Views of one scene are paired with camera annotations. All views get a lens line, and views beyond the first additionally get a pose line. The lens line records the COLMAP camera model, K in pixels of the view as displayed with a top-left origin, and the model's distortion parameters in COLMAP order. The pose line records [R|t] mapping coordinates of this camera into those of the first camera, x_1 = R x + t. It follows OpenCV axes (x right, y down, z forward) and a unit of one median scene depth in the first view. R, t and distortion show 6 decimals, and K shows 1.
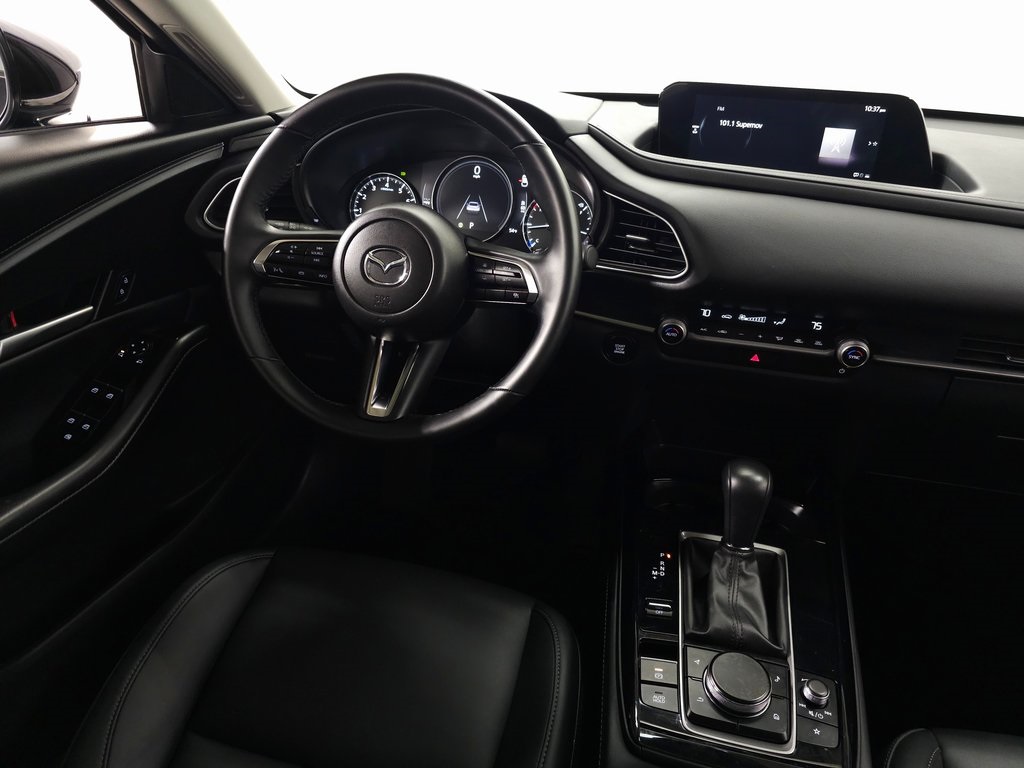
lens RADIAL K [[696.5, 0, 517.1], [0, 696.5, 378.7], [0, 0, 1]] dist [0.054030, -0.077172]
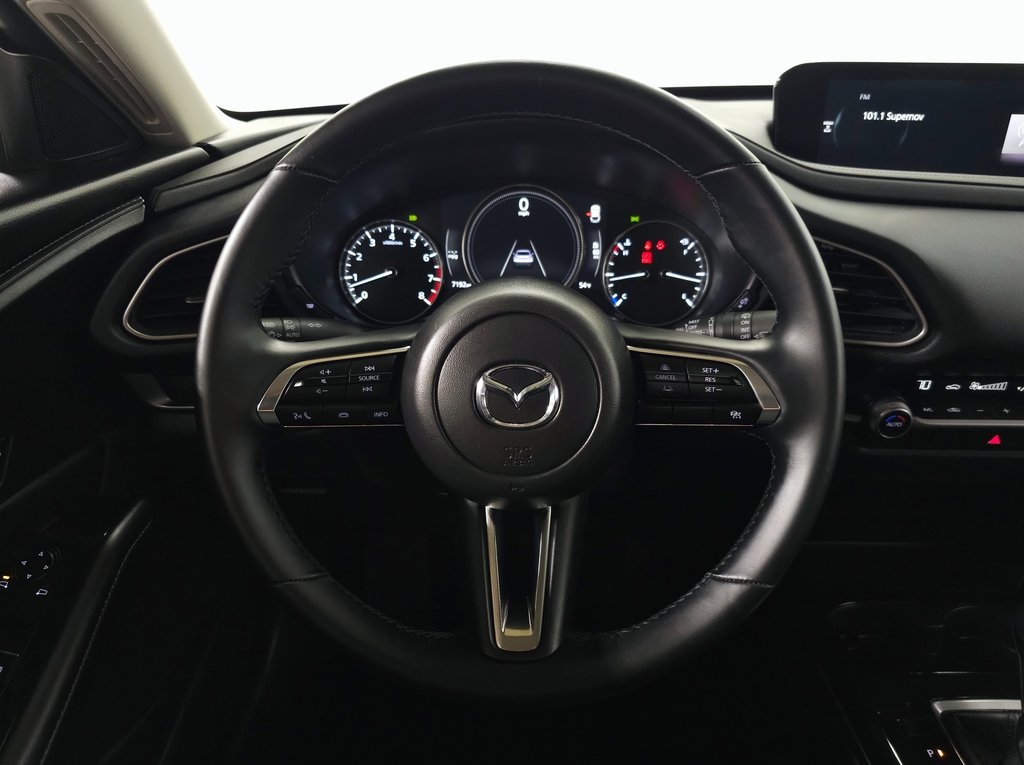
lens RADIAL K [[696.5, 0, 517.1], [0, 696.5, 377.2], [0, 0, 1]] dist [0.054030, -0.077172]
pose [[0.975959, -0.124594, 0.178828, -0.252021], [0.126871, 0.991918, -0.001305, -0.153187], [-0.177220, 0.023961, 0.983879, 0.384713]]
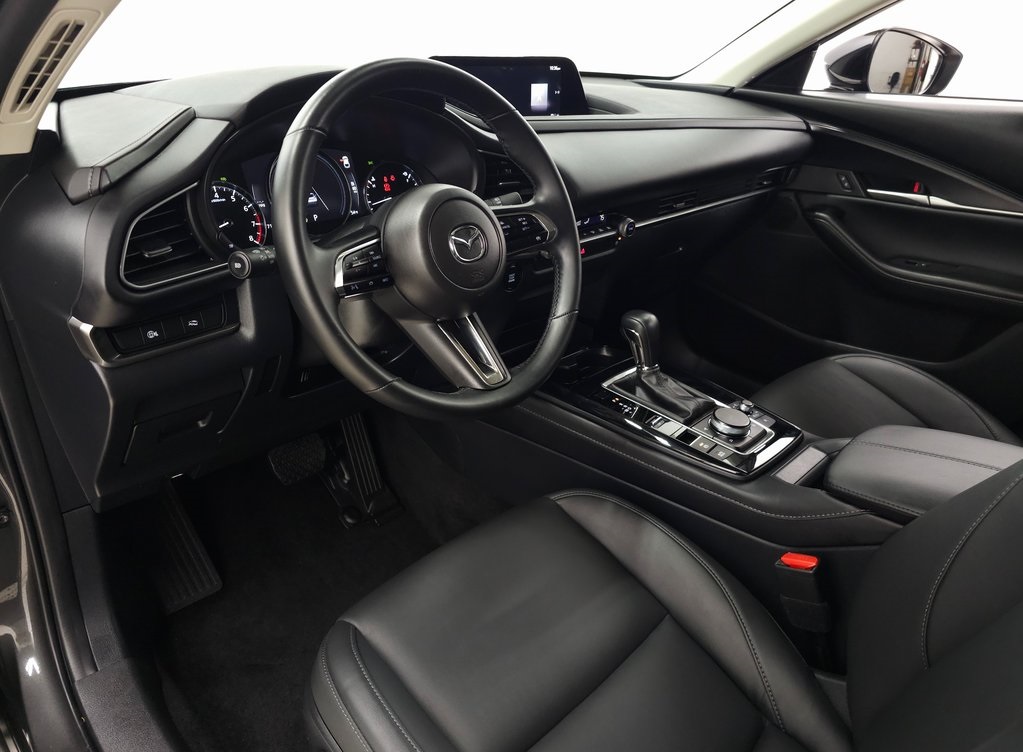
lens RADIAL K [[682.7, 0, 491.8], [0, 682.7, 372.5], [0, 0, 1]] dist [0.022847, -0.001549]
pose [[0.534578, -0.392219, 0.748593, -0.872877], [0.371718, 0.904624, 0.208523, -0.162149], [-0.758981, 0.166794, 0.629387, 0.320051]]
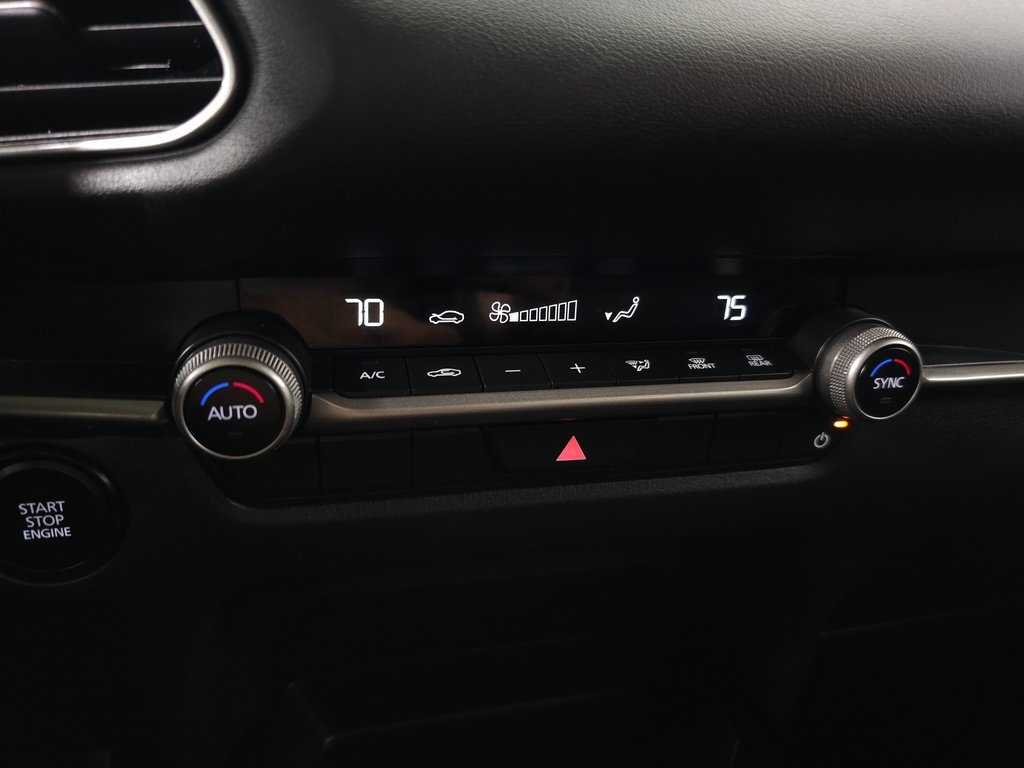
lens RADIAL K [[696.5, 0, 517.1], [0, 696.5, 378.7], [0, 0, 1]] dist [0.054030, -0.077172]
pose [[0.884111, -0.134488, 0.447506, 0.201748], [0.211905, 0.968944, -0.127454, -0.026355], [-0.416467, 0.207512, 0.885152, 0.759678]]
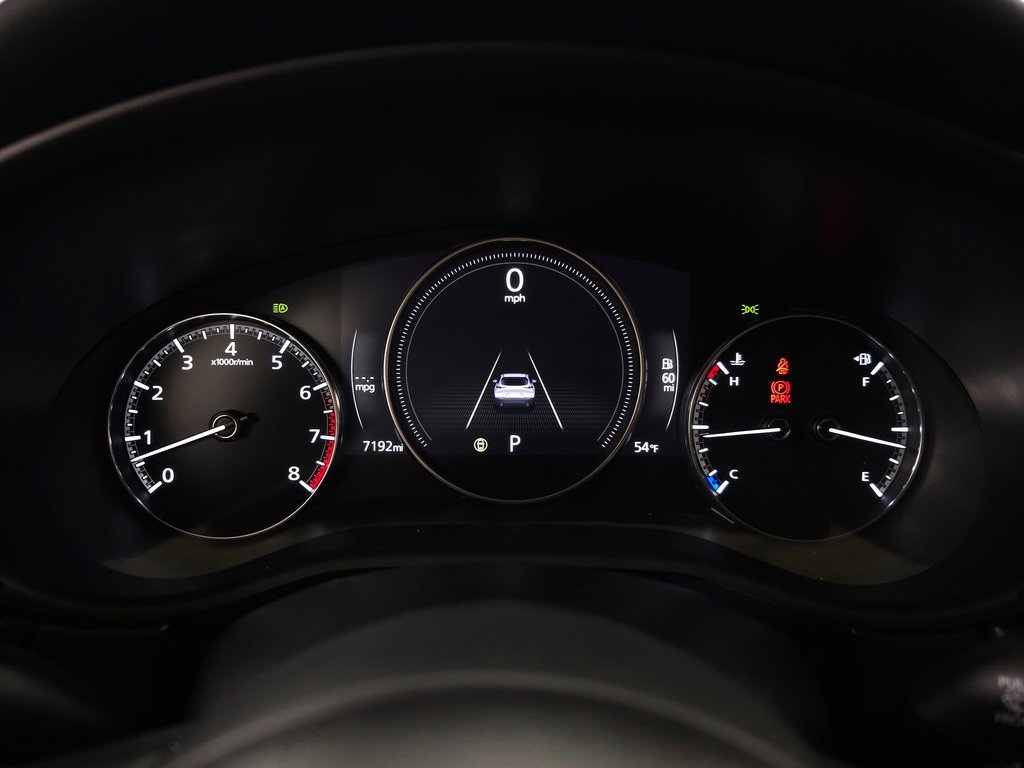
lens RADIAL K [[673.3, 0, 514.0], [0, 673.3, 388.2], [0, 0, 1]] dist [0.042201, -0.064285]
pose [[0.972166, -0.118655, 0.202023, -0.154030], [0.132836, 0.989434, -0.058101, -0.275198], [-0.192995, 0.083320, 0.977656, 0.832460]]
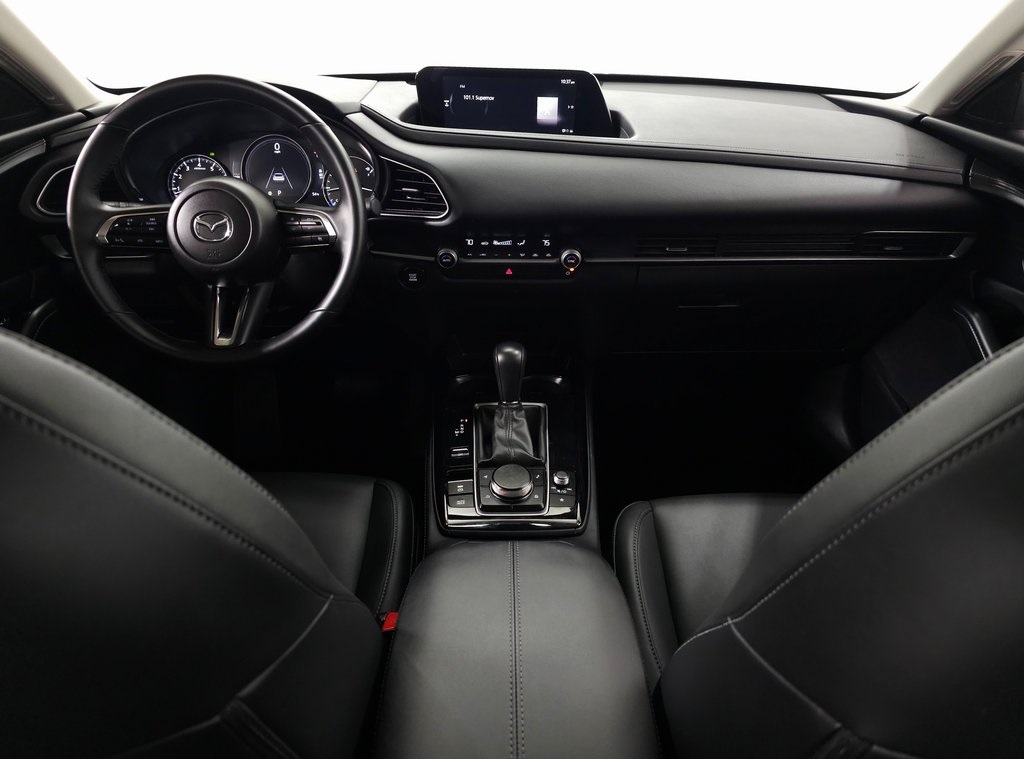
lens RADIAL K [[691.3, 0, 522.8], [0, 691.3, 383.3], [0, 0, 1]] dist [0.052974, -0.054608]
pose [[0.965412, -0.147354, 0.215096, 0.040116], [0.136352, 0.988512, 0.065207, 0.103563], [-0.222234, -0.033623, 0.974413, -0.343536]]
